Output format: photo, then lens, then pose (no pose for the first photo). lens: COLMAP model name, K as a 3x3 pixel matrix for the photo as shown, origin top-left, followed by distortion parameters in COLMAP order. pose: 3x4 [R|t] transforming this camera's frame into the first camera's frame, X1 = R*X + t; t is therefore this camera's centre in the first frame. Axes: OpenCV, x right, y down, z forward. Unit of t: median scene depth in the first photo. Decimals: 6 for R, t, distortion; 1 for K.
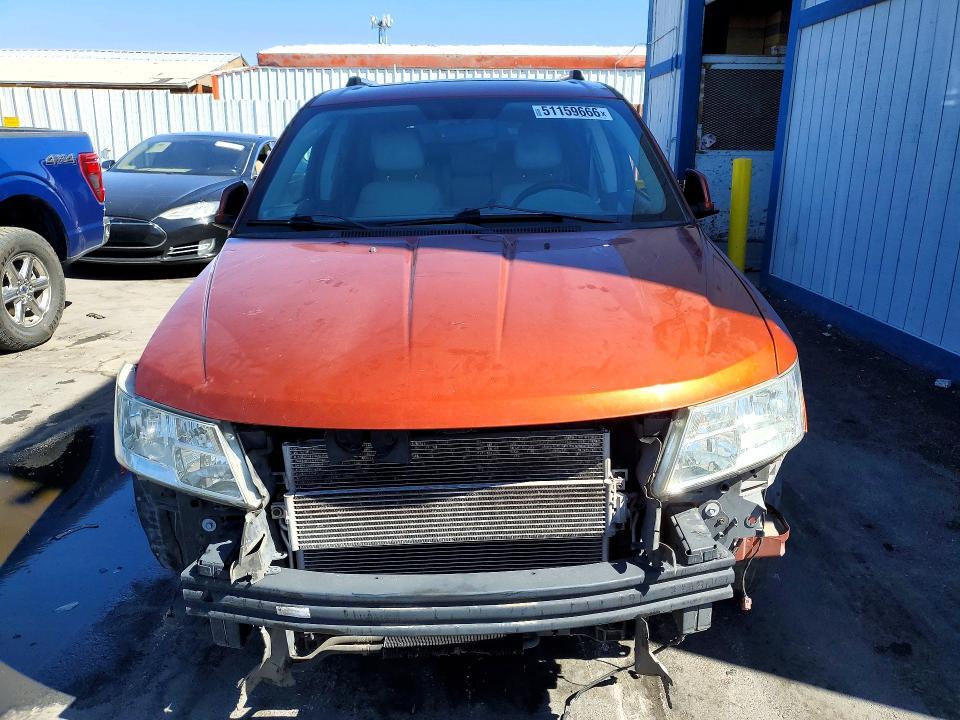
lens RADIAL K [[794.4, 0, 462.6], [0, 794.4, 363.9], [0, 0, 1]] dist [-0.003973, -0.002524]
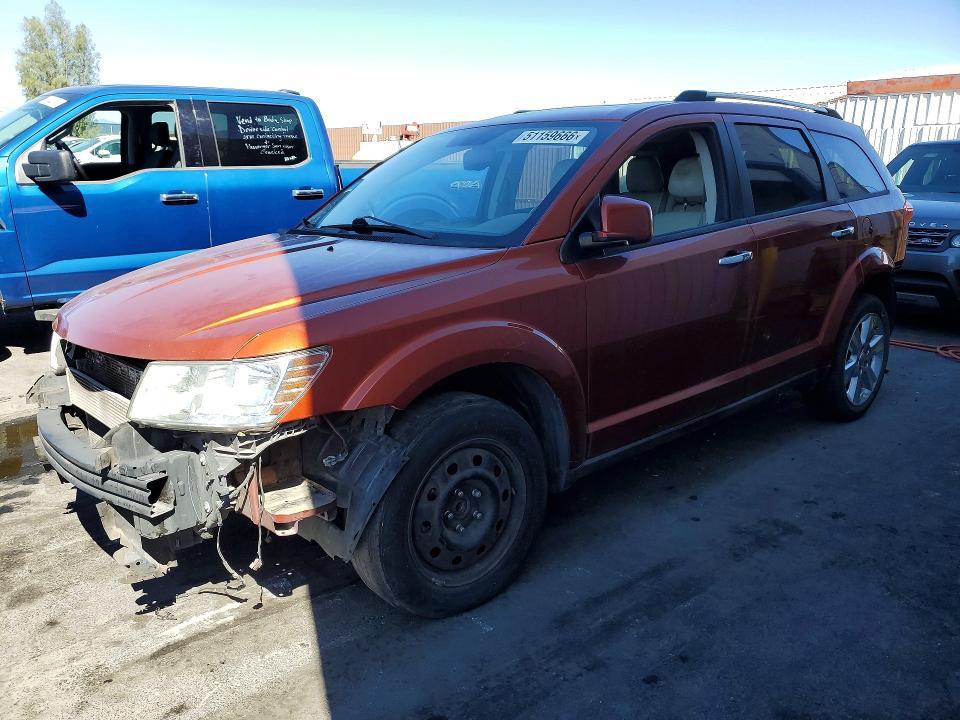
lens RADIAL K [[794.4, 0, 462.6], [0, 794.4, 363.9], [0, 0, 1]] dist [-0.003973, -0.002524]
pose [[0.615172, 0.178822, -0.767845, 0.959190], [-0.209896, 0.975935, 0.059121, -0.079261], [0.759939, 0.124798, 0.637901, 0.318194]]
